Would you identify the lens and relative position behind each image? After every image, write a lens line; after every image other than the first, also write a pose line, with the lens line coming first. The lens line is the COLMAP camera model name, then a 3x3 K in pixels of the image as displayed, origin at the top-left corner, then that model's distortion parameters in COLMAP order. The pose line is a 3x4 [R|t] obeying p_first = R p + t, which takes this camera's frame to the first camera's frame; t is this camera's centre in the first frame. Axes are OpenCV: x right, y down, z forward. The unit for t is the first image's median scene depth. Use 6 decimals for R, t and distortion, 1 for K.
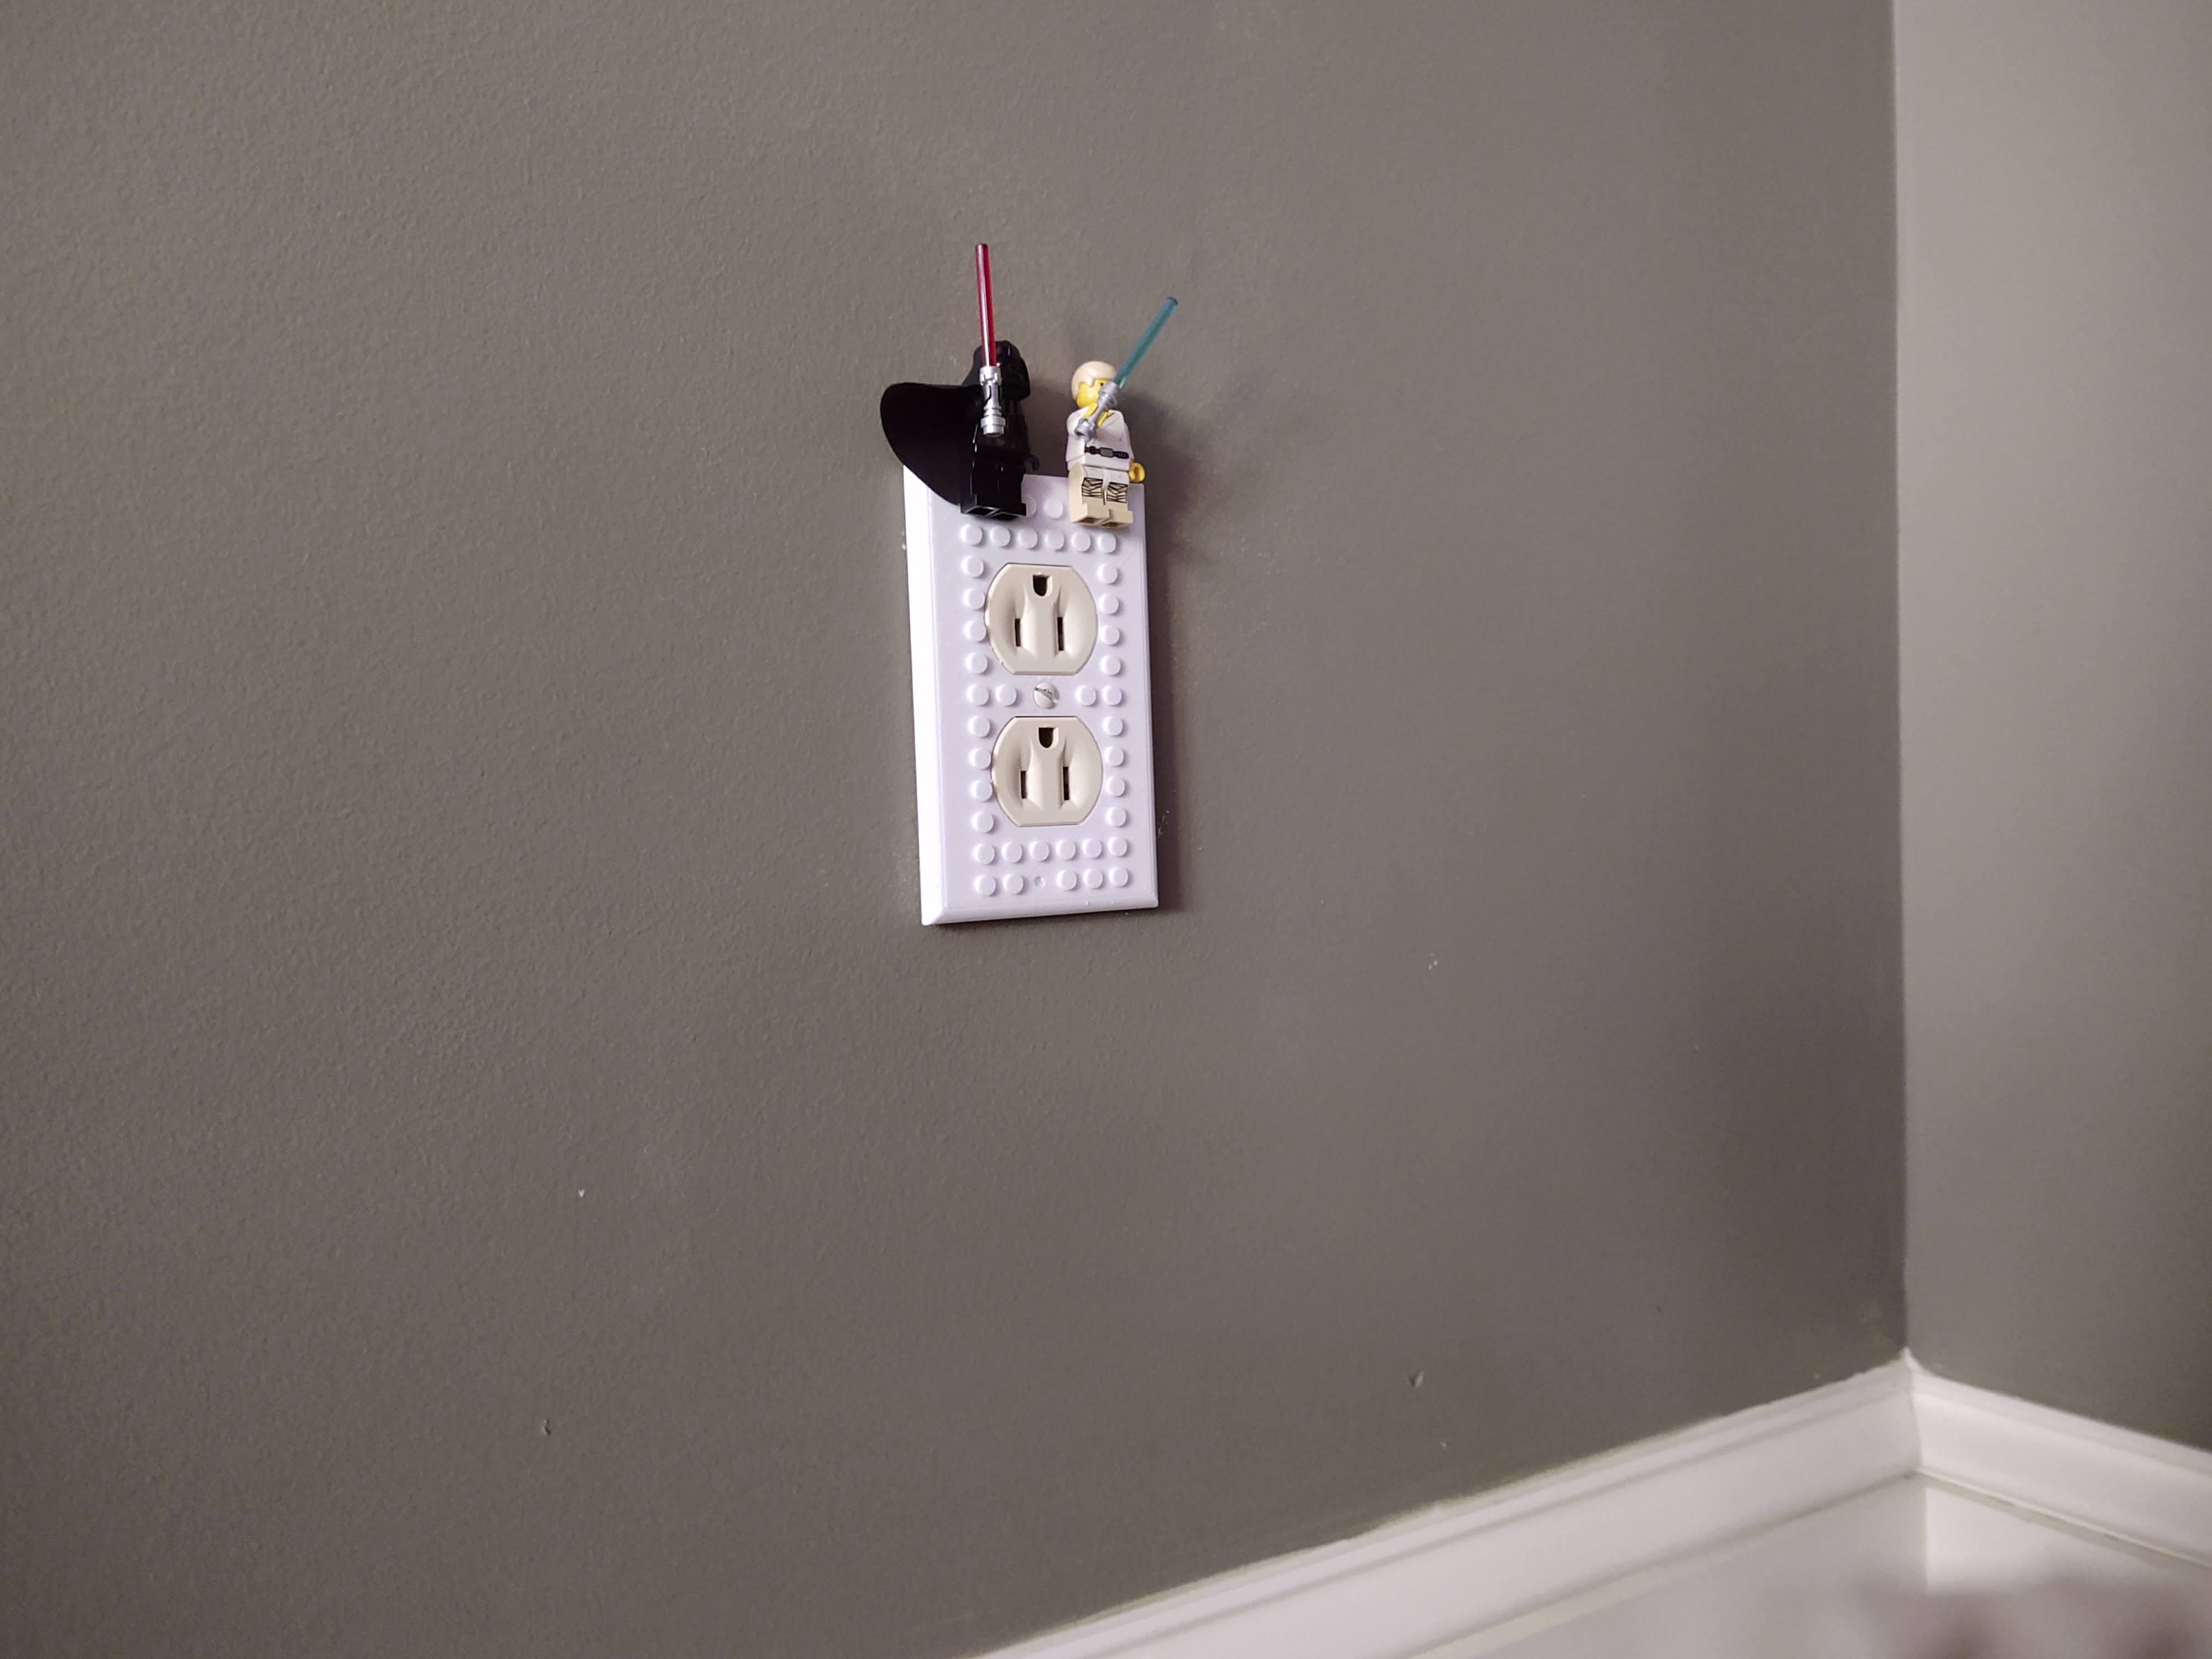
lens RADIAL K [[1739.7, 0, 1065.9], [0, 1739.7, 914.2], [0, 0, 1]] dist [0.047353, -0.226129]
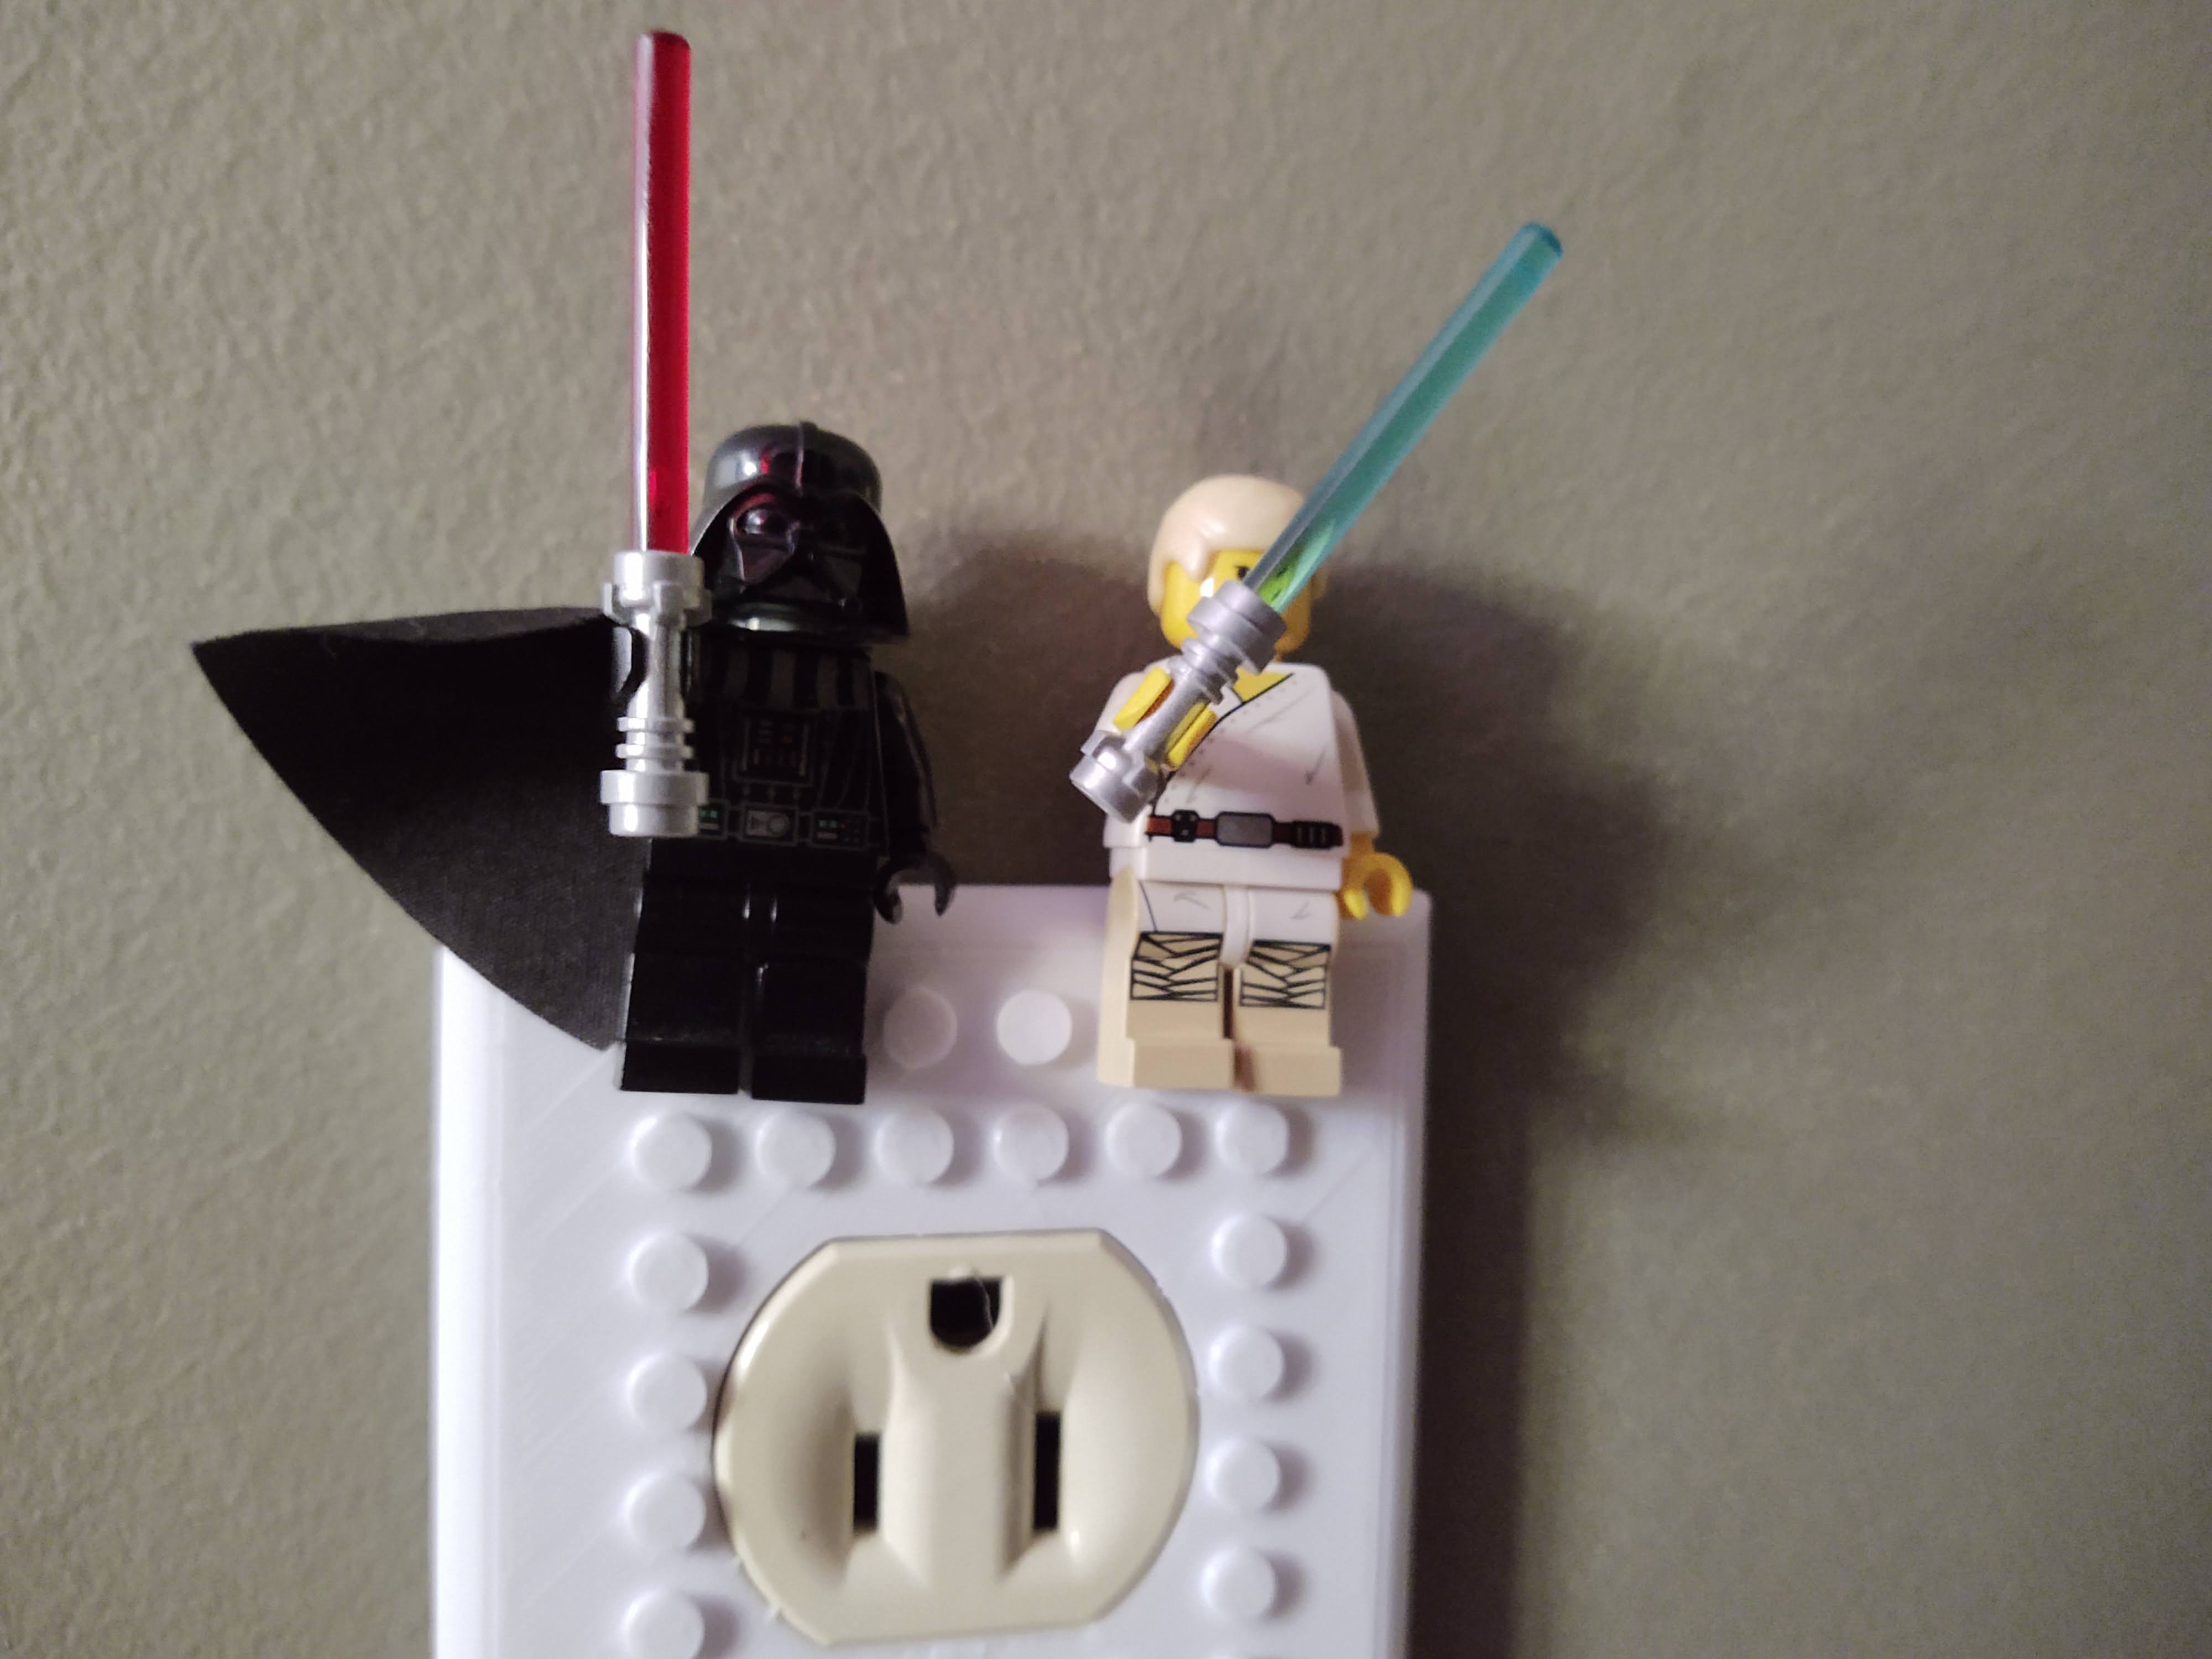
lens RADIAL K [[1721.0, 0, 1106.0], [0, 1721.0, 829.5], [0, 0, 1]] dist [0.043005, -0.124124]
pose [[0.945439, 0.066823, -0.318871, 0.086696], [-0.069369, 0.997585, 0.003380, -0.268529], [0.318327, 0.018924, 0.947792, 0.763628]]
